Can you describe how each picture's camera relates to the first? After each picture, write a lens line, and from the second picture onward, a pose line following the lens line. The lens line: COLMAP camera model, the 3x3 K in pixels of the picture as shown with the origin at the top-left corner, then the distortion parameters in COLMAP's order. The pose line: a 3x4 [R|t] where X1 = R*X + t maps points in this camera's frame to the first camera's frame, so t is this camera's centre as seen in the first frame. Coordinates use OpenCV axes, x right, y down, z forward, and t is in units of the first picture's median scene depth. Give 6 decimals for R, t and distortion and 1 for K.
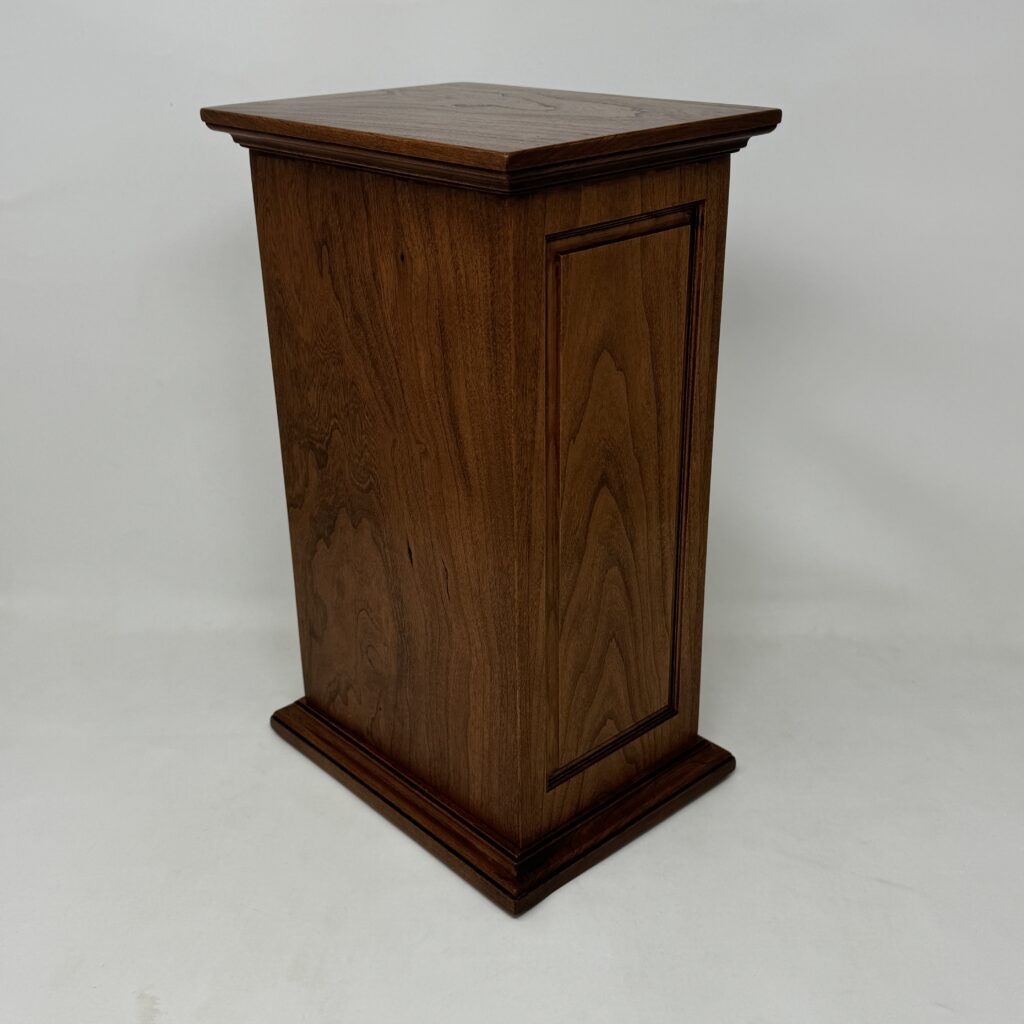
lens RADIAL K [[1239.1, 0, 512.0], [0, 1239.1, 512.0], [0, 0, 1]] dist [0.136559, -0.023940]
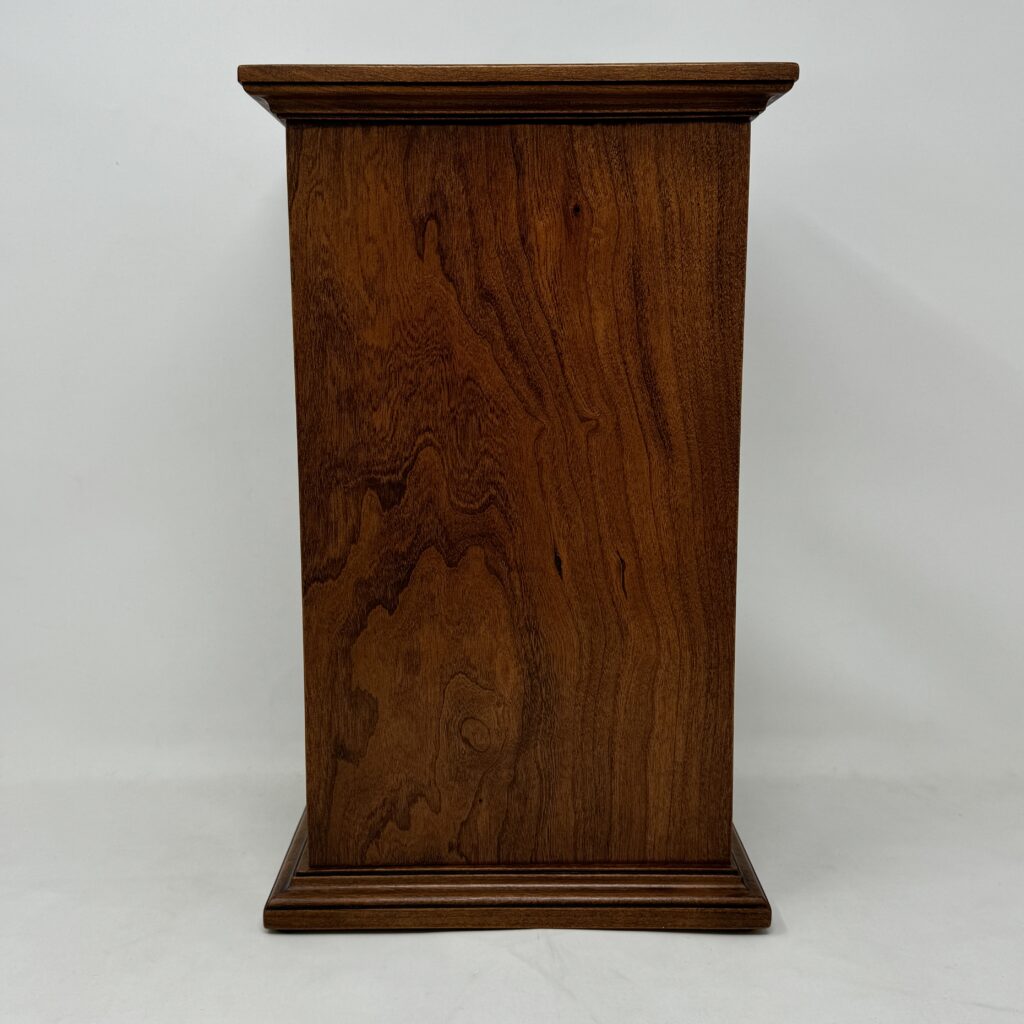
lens RADIAL K [[1239.1, 0, 512.0], [0, 1239.1, 512.0], [0, 0, 1]] dist [0.136559, -0.023940]
pose [[0.675021, -0.103641, 0.730483, -0.757931], [0.297173, 0.944413, -0.140616, 0.115487], [-0.675303, 0.311998, 0.668298, 0.440119]]
